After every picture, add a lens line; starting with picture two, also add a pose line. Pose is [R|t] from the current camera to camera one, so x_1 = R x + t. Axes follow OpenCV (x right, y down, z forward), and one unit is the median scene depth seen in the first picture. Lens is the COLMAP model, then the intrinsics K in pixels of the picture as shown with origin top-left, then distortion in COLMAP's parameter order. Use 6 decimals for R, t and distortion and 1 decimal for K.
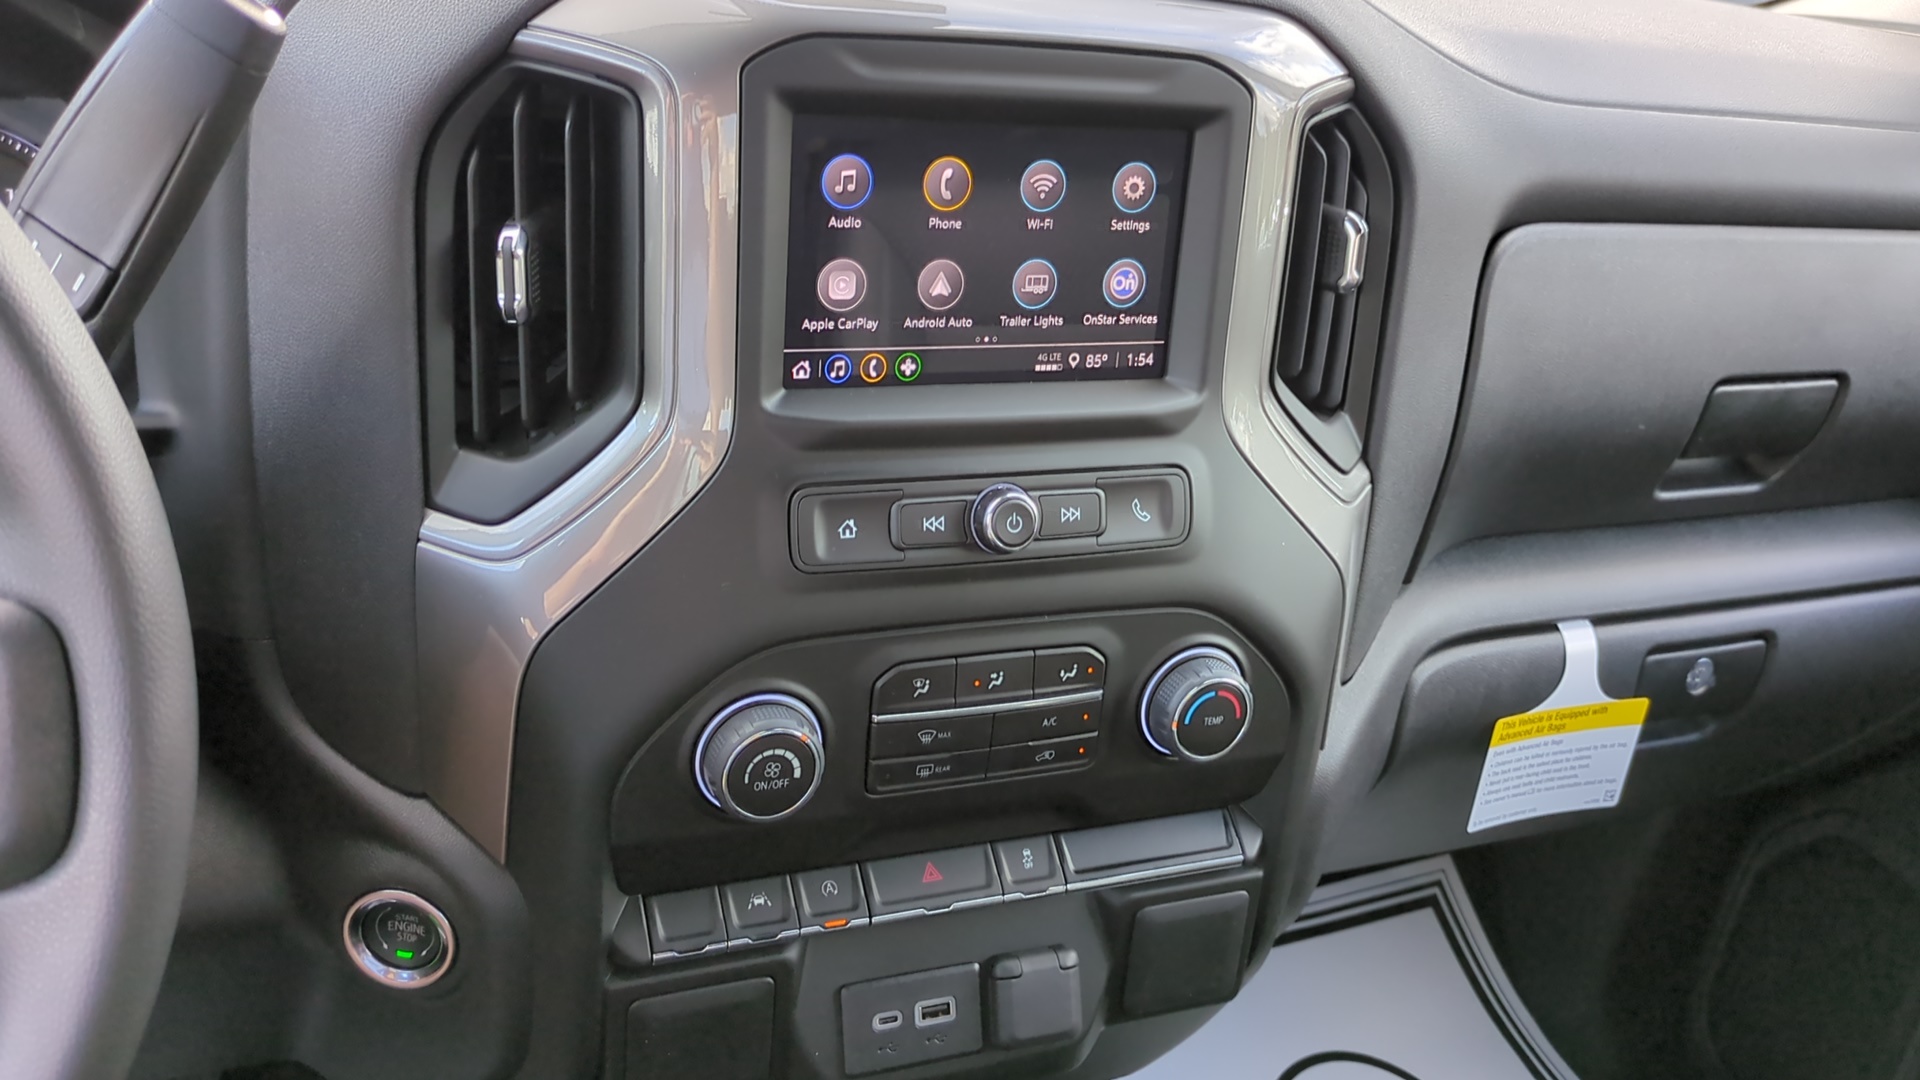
lens RADIAL K [[1609.9, 0, 960.0], [0, 1609.9, 540.0], [0, 0, 1]] dist [0.024813, -0.069934]
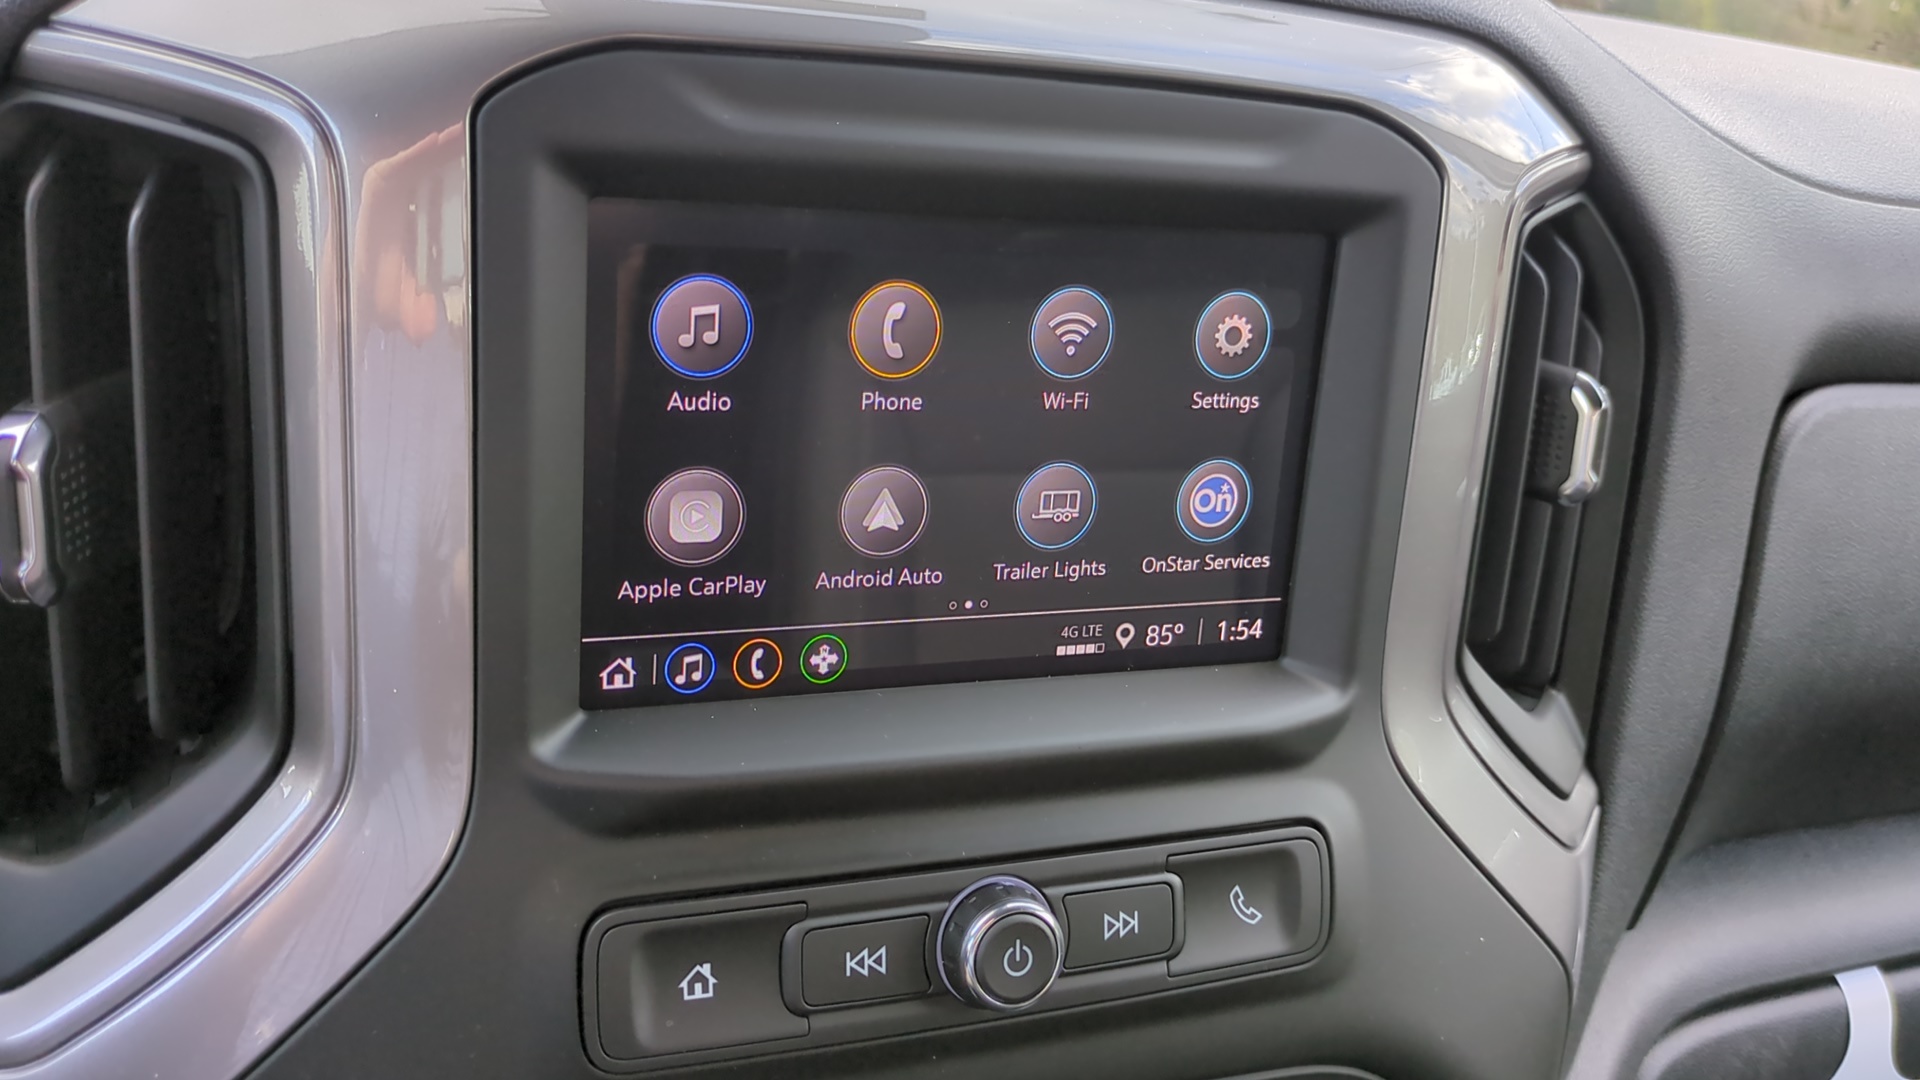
lens RADIAL K [[1609.9, 0, 960.0], [0, 1609.9, 540.0], [0, 0, 1]] dist [0.024813, -0.069934]
pose [[0.999959, 0.005871, -0.006937, 0.016598], [-0.006334, 0.997617, -0.068709, -0.105570], [0.006517, 0.068750, 0.997613, 0.433088]]
